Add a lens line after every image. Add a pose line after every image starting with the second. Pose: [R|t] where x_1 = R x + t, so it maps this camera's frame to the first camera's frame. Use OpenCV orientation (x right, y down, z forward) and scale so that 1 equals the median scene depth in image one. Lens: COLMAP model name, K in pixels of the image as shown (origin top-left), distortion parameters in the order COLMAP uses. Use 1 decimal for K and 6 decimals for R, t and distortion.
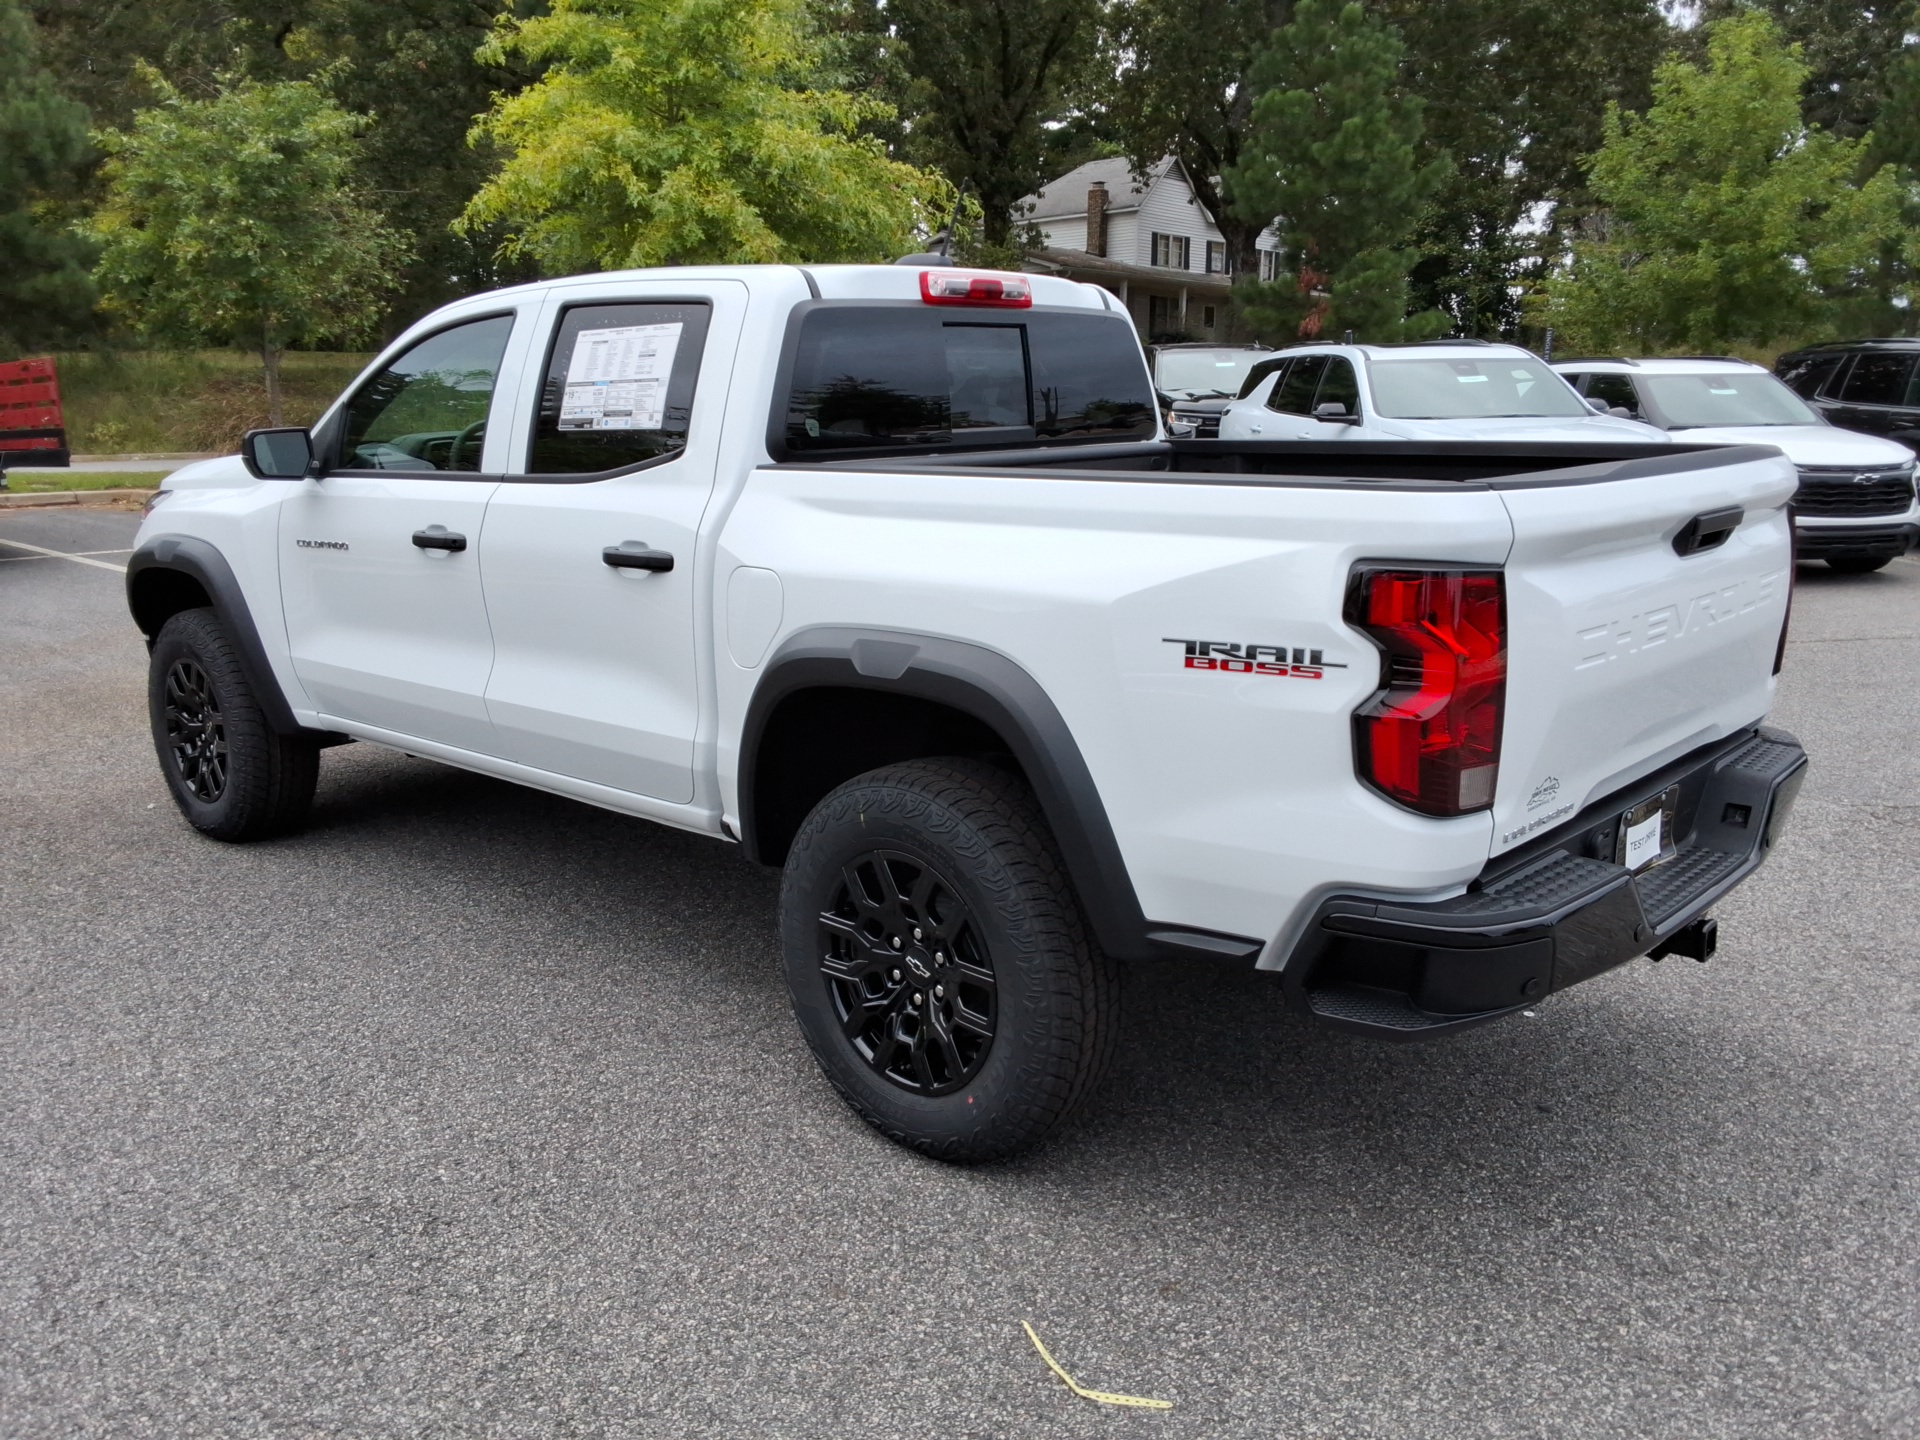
lens RADIAL K [[1554.8, 0, 969.7], [0, 1554.8, 725.4], [0, 0, 1]] dist [0.130167, -0.205980]
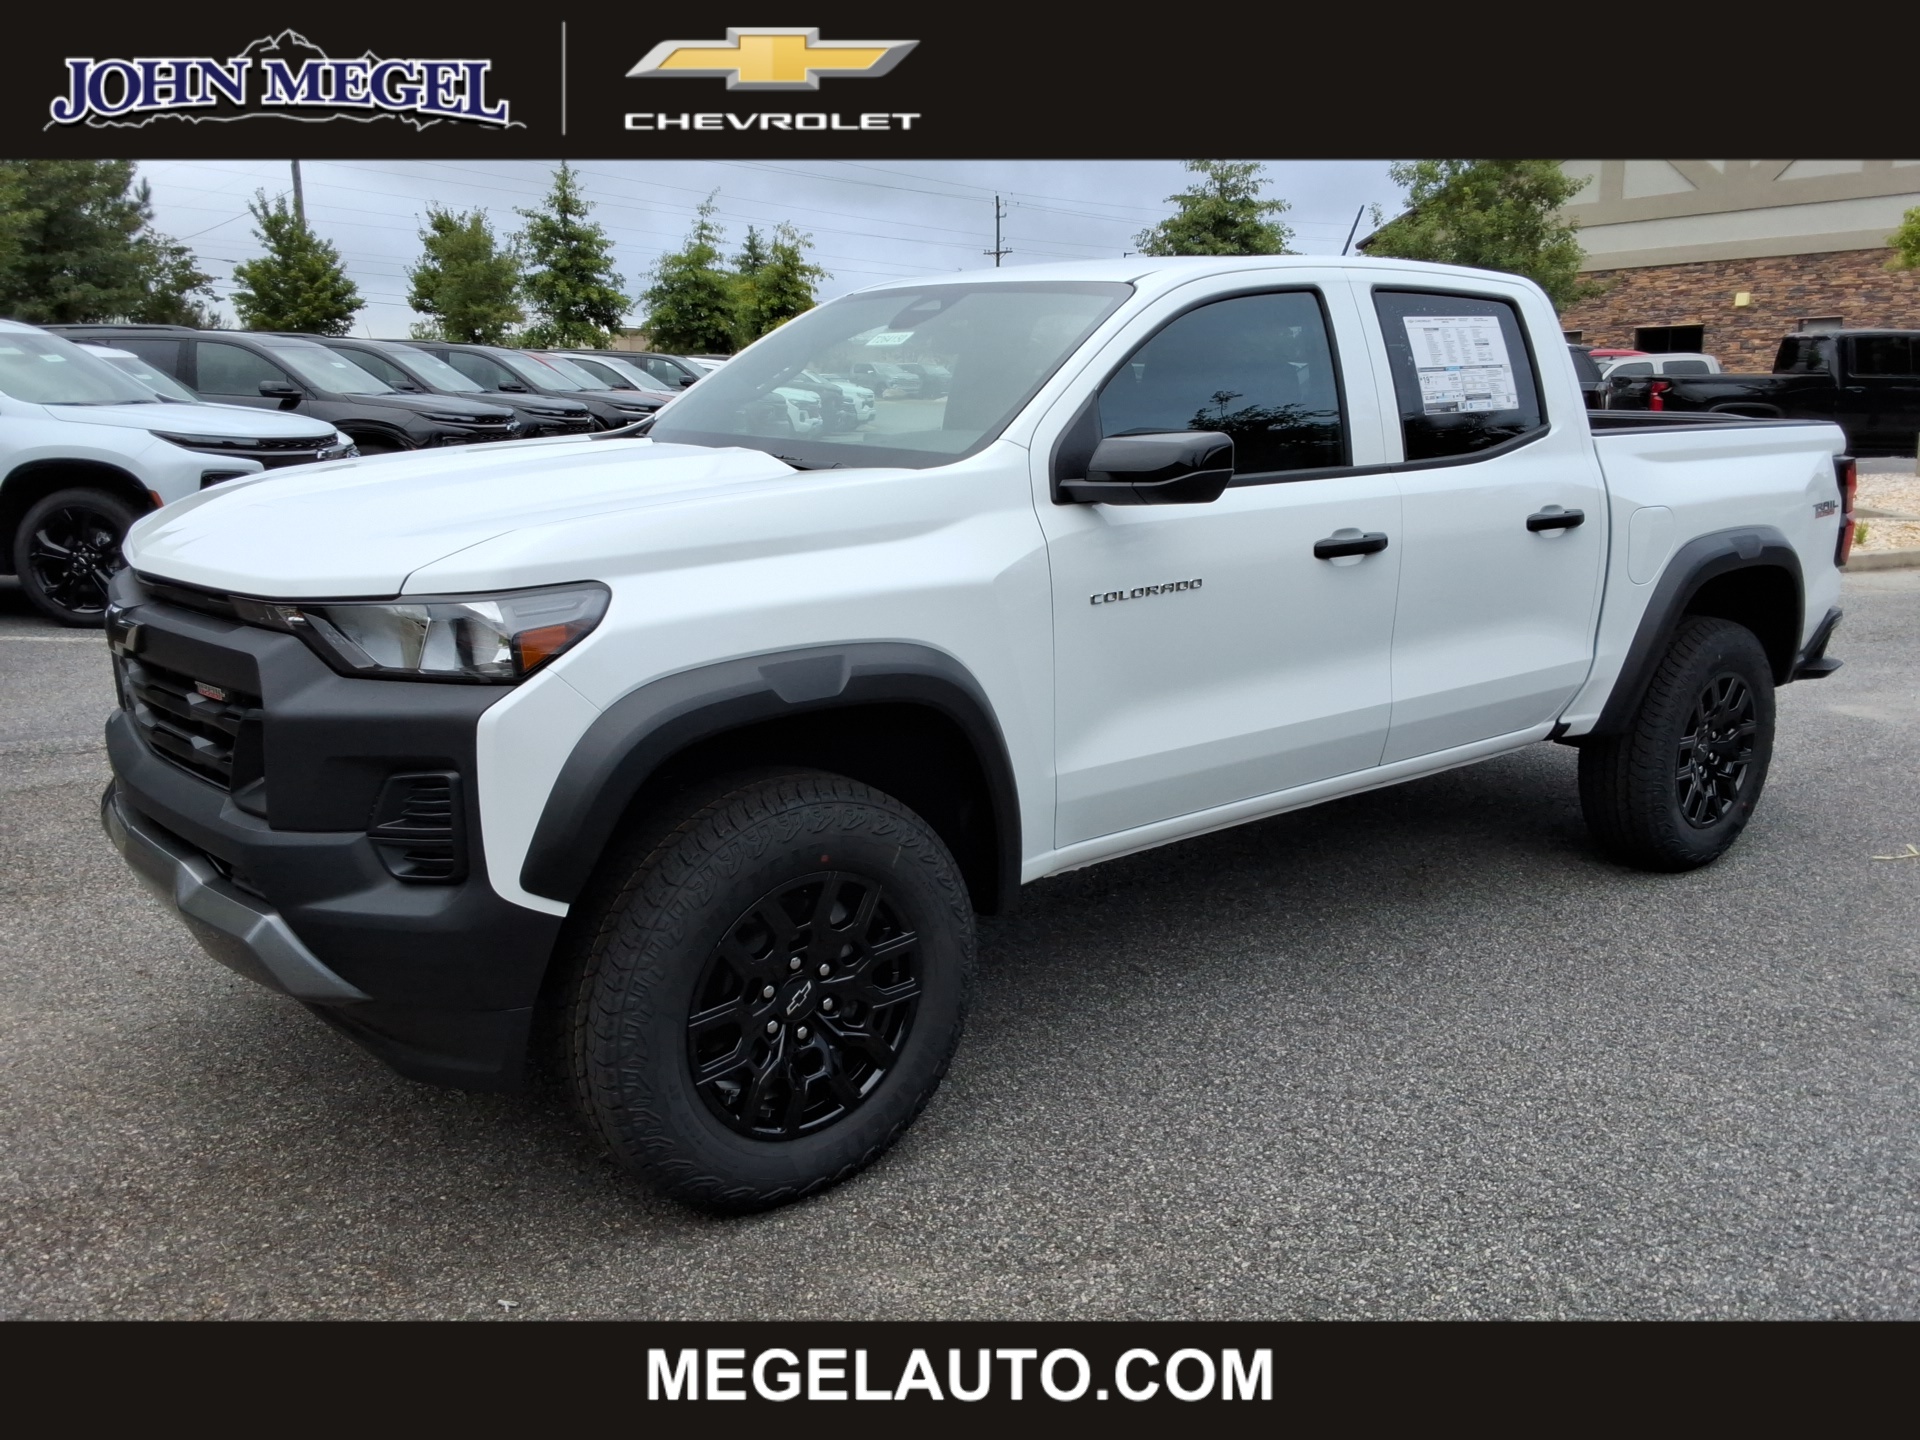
lens RADIAL K [[1559.3, 0, 960.0], [0, 1559.3, 720.0], [0, 0, 1]] dist [0.118391, -0.167290]
pose [[0.146856, -0.206590, 0.967344, -1.355033], [0.197048, 0.964456, 0.176059, -0.241132], [-0.969333, 0.164758, 0.182344, 1.161035]]
